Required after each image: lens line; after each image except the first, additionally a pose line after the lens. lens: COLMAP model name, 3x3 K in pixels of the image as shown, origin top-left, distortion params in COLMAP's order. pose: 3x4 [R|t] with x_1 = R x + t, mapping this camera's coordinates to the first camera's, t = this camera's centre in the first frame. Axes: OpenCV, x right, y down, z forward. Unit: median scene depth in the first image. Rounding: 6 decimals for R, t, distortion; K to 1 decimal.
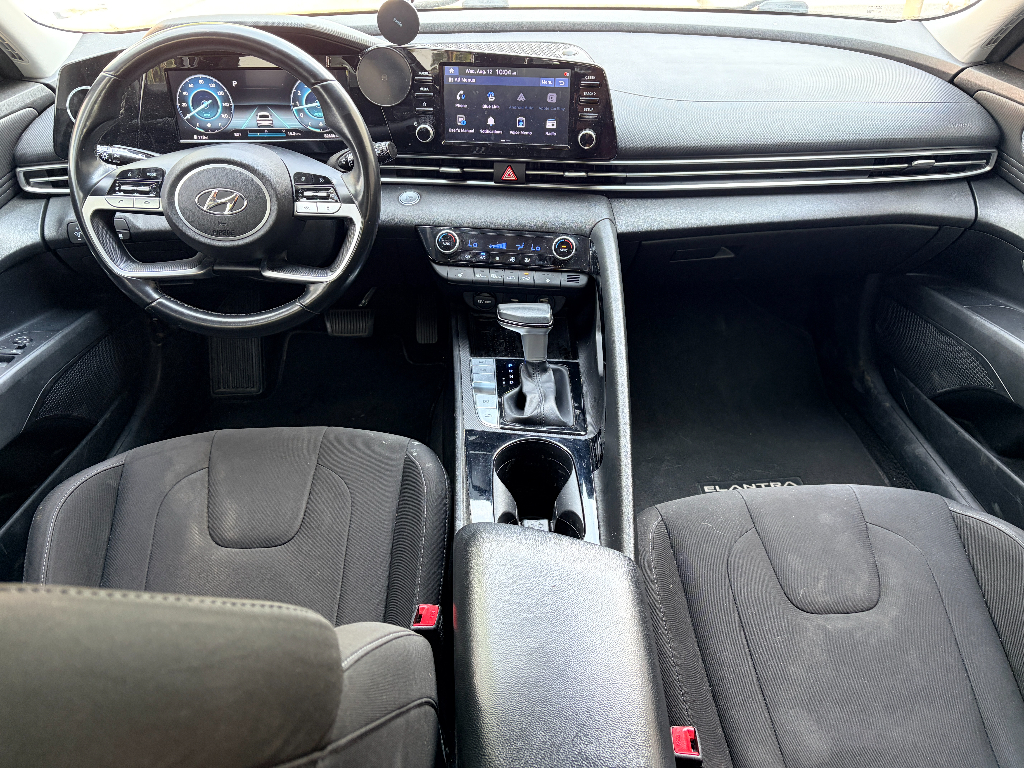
lens RADIAL K [[806.9, 0, 509.4], [0, 806.9, 380.6], [0, 0, 1]] dist [0.004492, 0.011421]
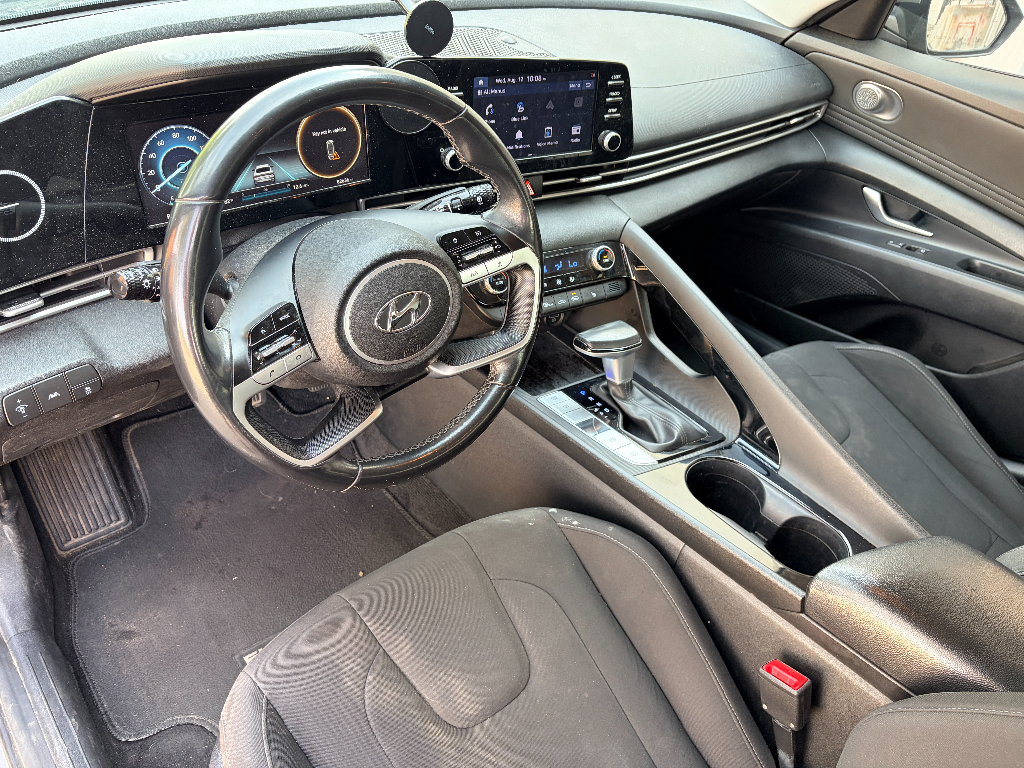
lens RADIAL K [[806.9, 0, 555.9], [0, 806.9, 395.1], [0, 0, 1]] dist [0.004492, 0.011421]
pose [[0.765004, -0.315102, 0.561676, -0.583040], [0.243376, 0.948906, 0.200860, -0.223031], [-0.596269, -0.016960, 0.802605, 0.271356]]
